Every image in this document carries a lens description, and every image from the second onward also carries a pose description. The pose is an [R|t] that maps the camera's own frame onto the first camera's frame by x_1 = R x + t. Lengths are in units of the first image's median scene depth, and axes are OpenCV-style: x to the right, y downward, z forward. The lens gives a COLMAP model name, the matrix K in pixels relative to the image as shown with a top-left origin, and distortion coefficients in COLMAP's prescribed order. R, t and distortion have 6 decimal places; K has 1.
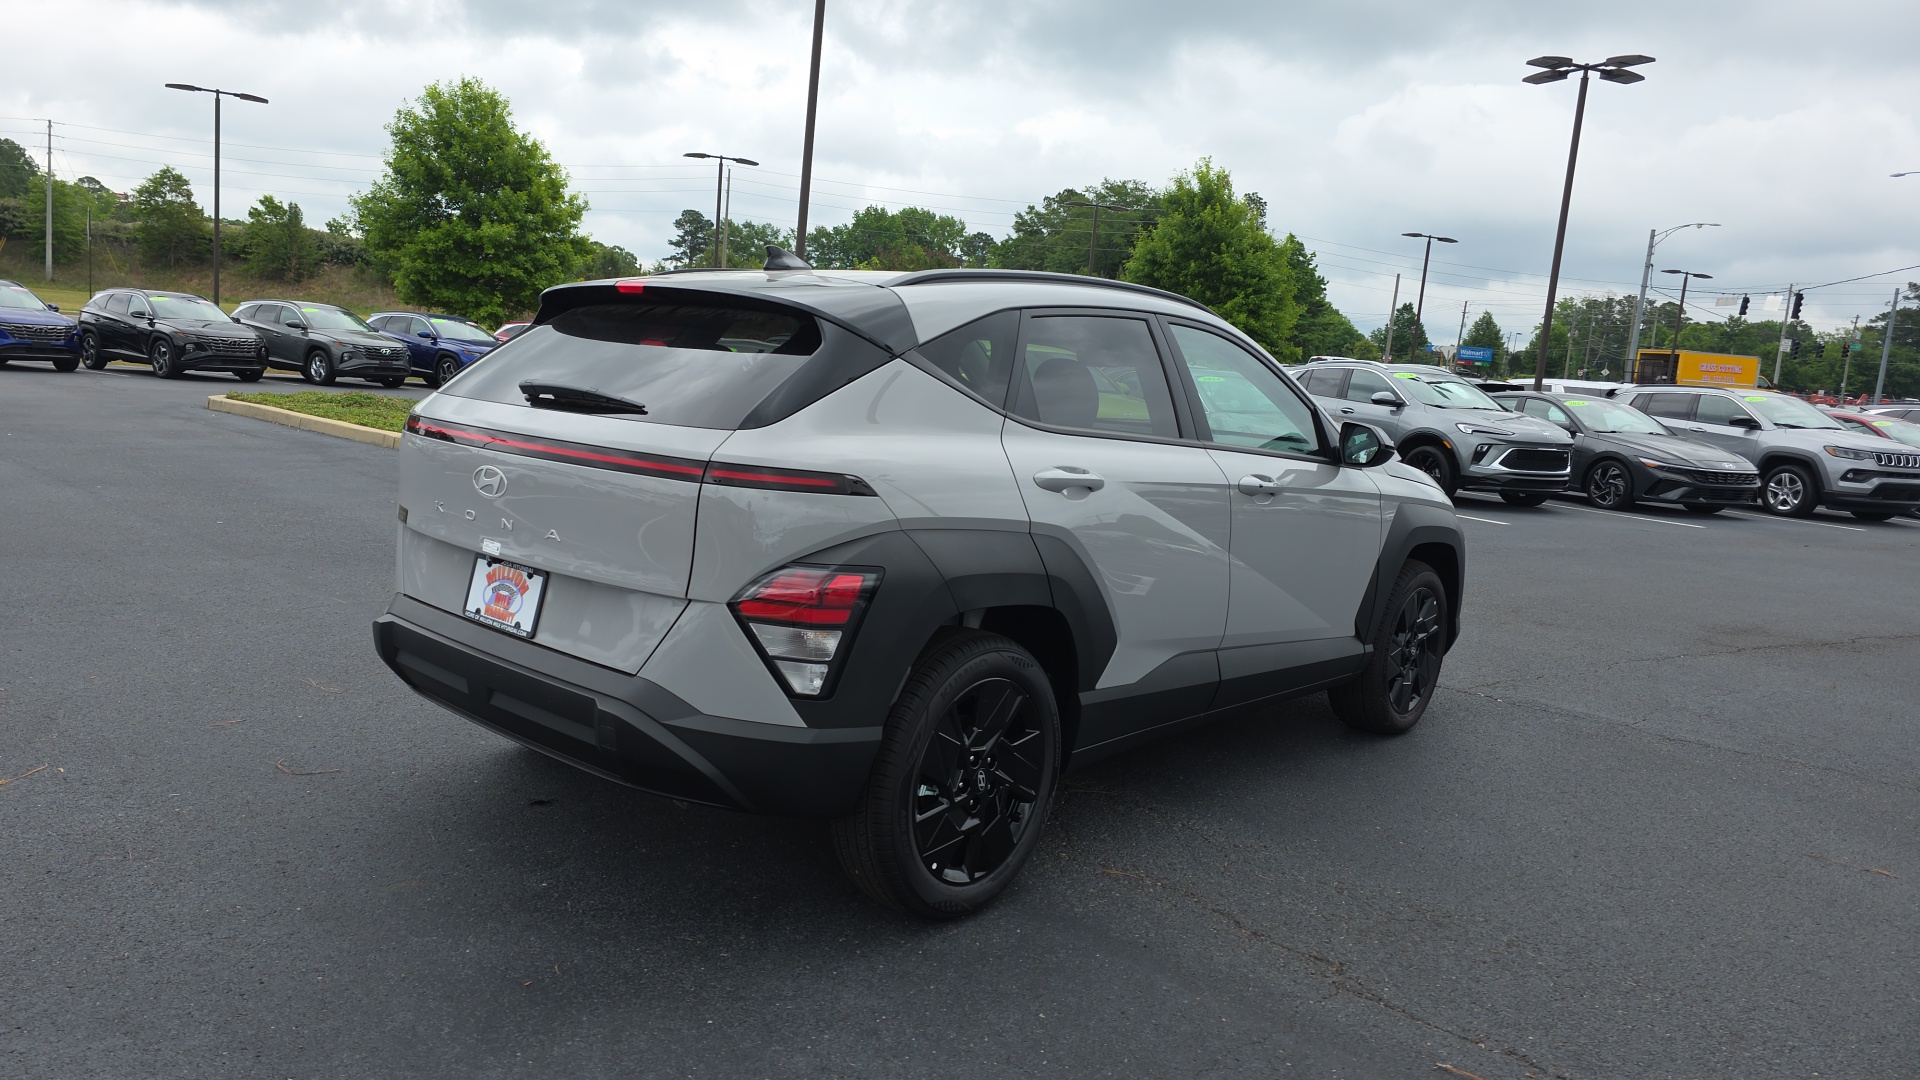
lens RADIAL K [[1304.0, 0, 869.5], [0, 1304.0, 543.2], [0, 0, 1]] dist [0.053530, -0.057316]
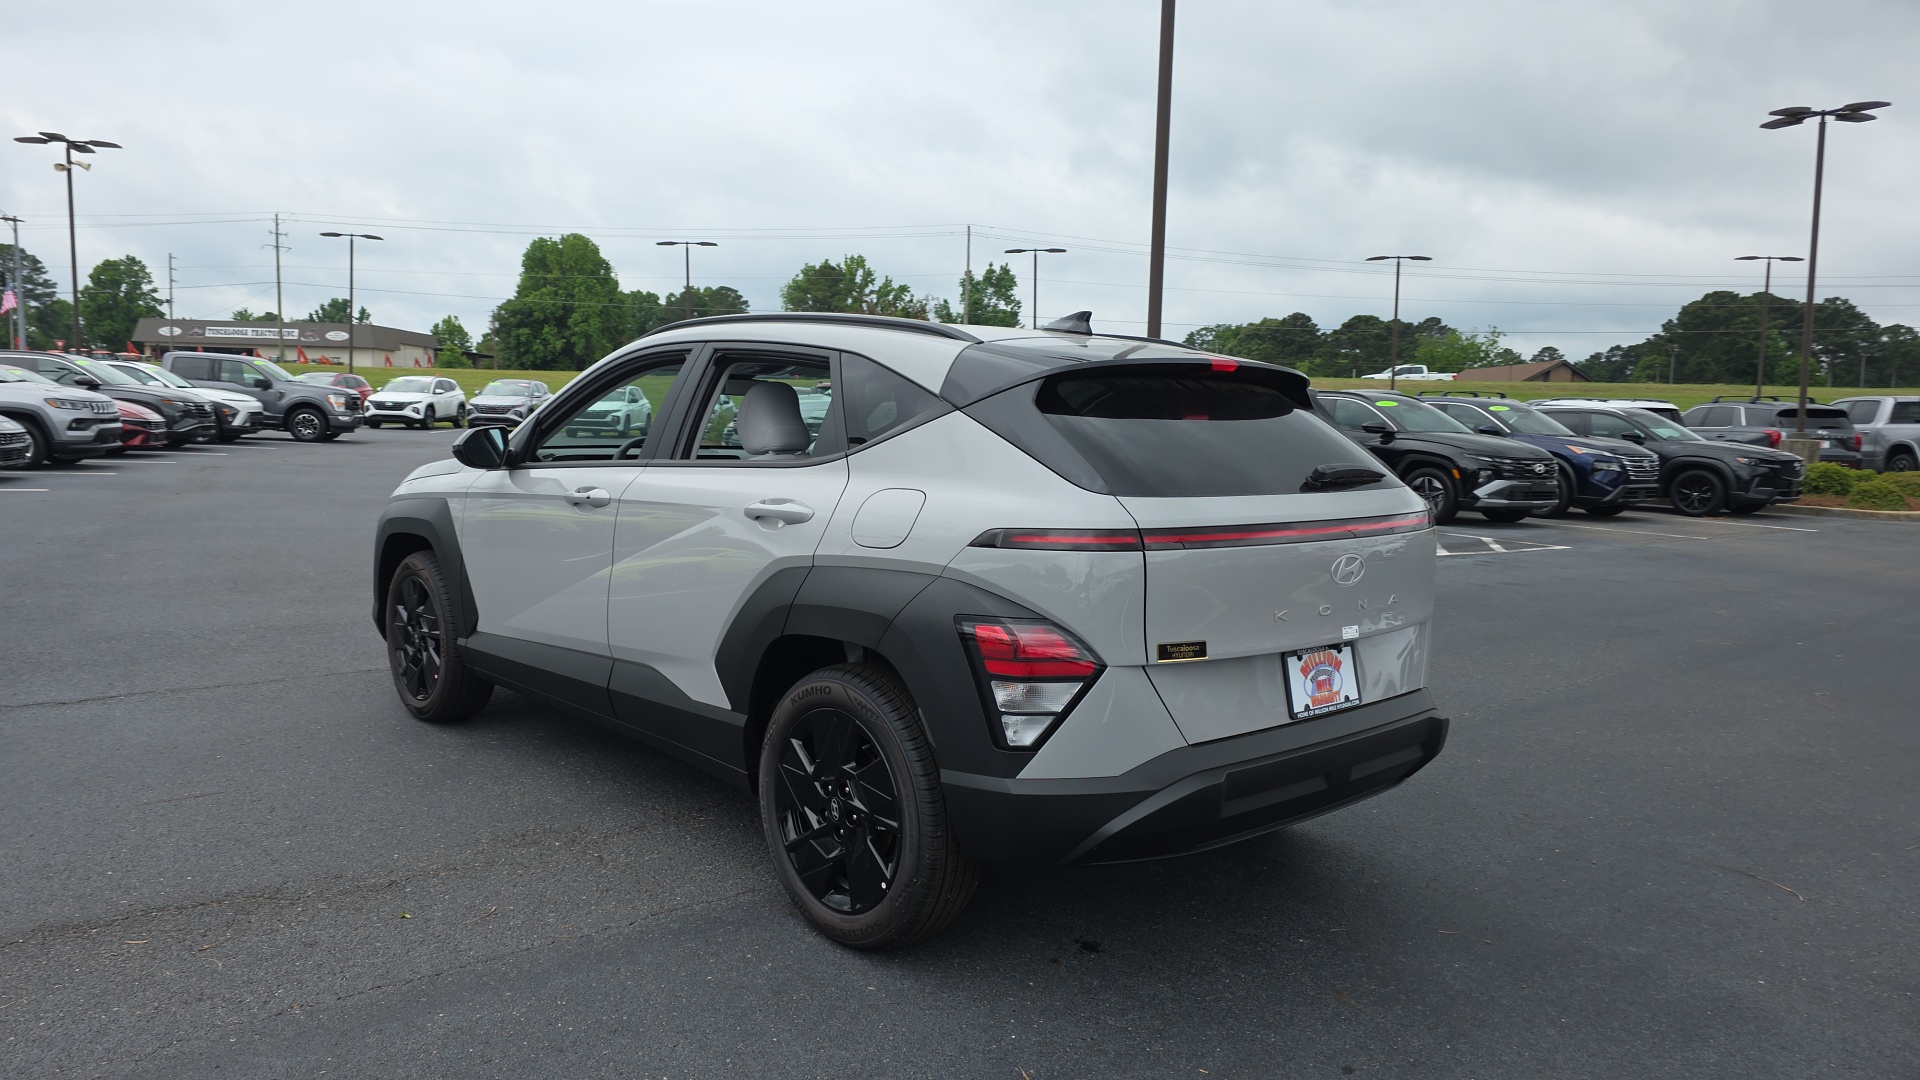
lens RADIAL K [[1304.0, 0, 887.5], [0, 1304.0, 557.0], [0, 0, 1]] dist [0.053530, -0.057316]
pose [[0.073303, -0.179491, 0.981025, -0.154505], [0.110280, 0.979098, 0.170898, -0.031899], [-0.991194, 0.095660, 0.091565, 0.148085]]
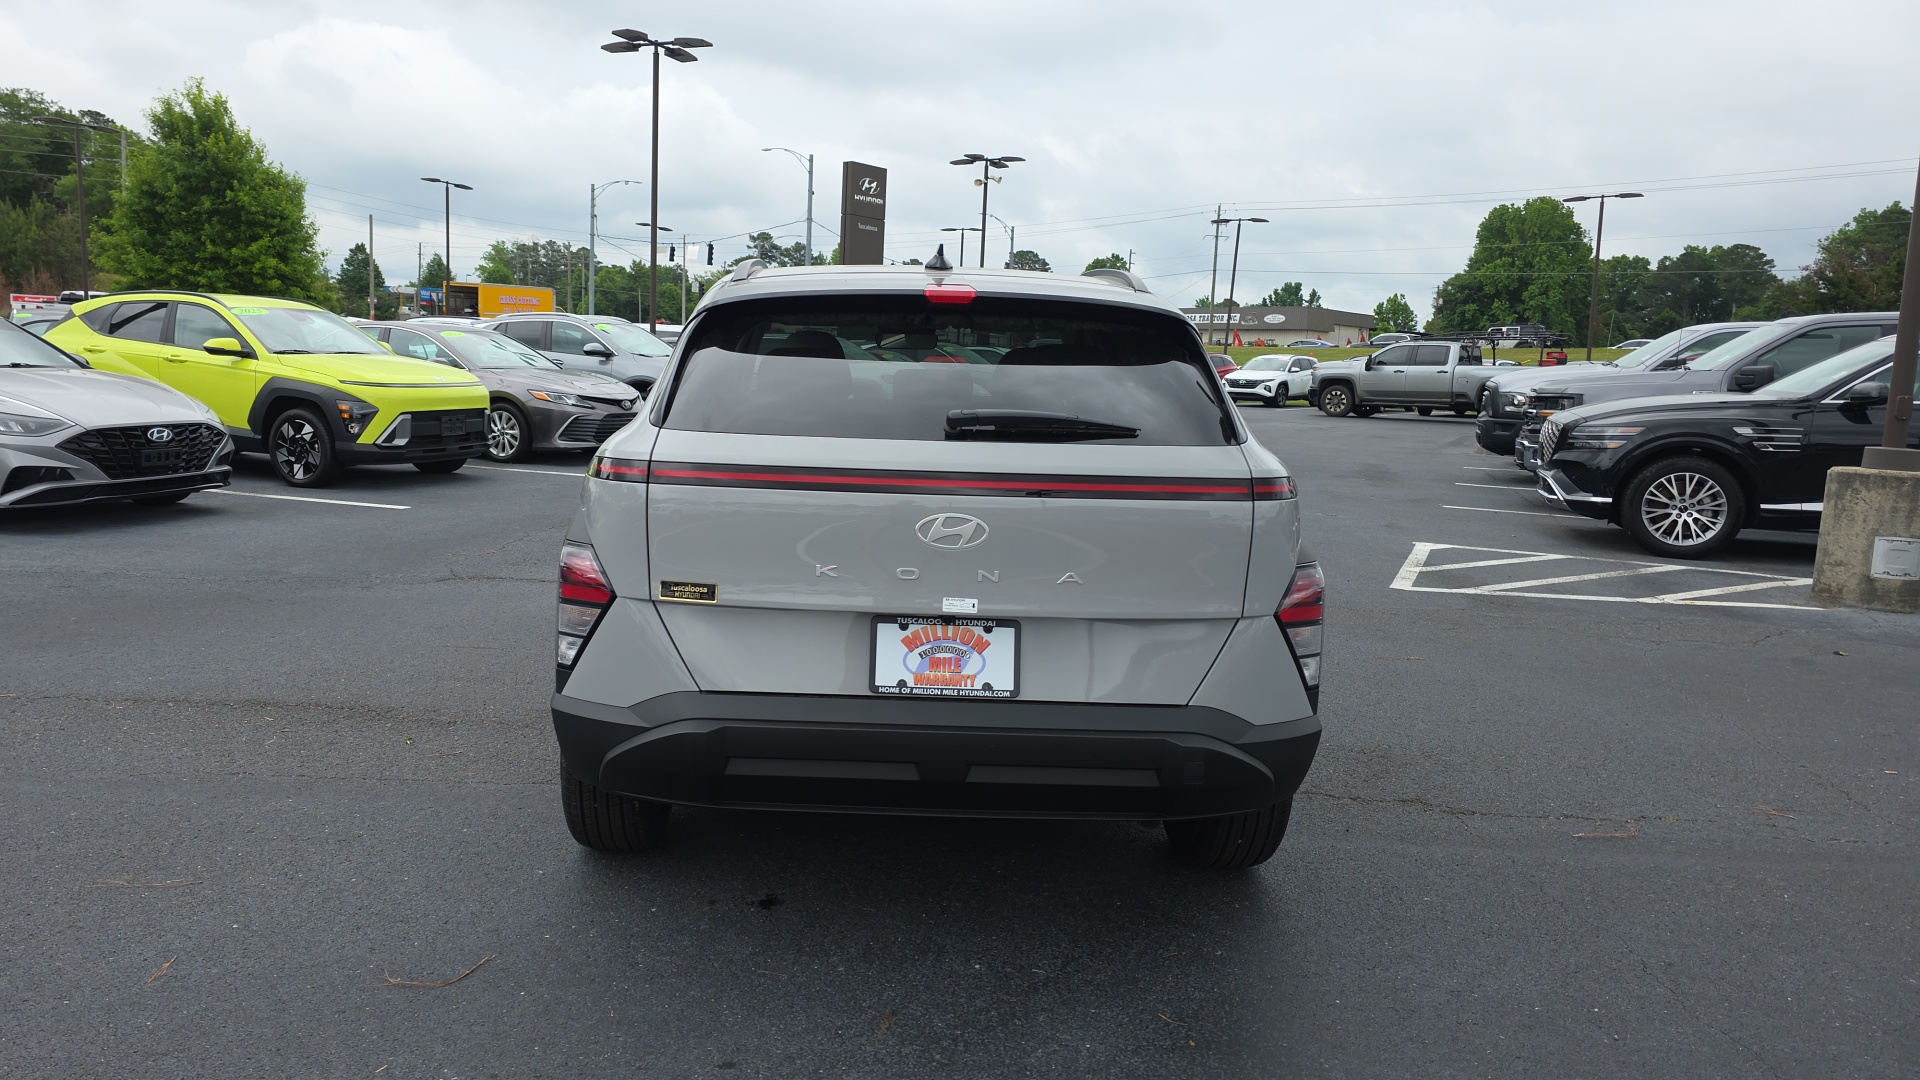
lens RADIAL K [[1304.0, 0, 864.9], [0, 1304.0, 557.8], [0, 0, 1]] dist [0.053530, -0.057316]
pose [[0.710643, -0.151537, 0.687039, -0.108318], [0.112551, 0.988438, 0.101597, -0.014455], [-0.694492, 0.005128, 0.719483, 0.049782]]
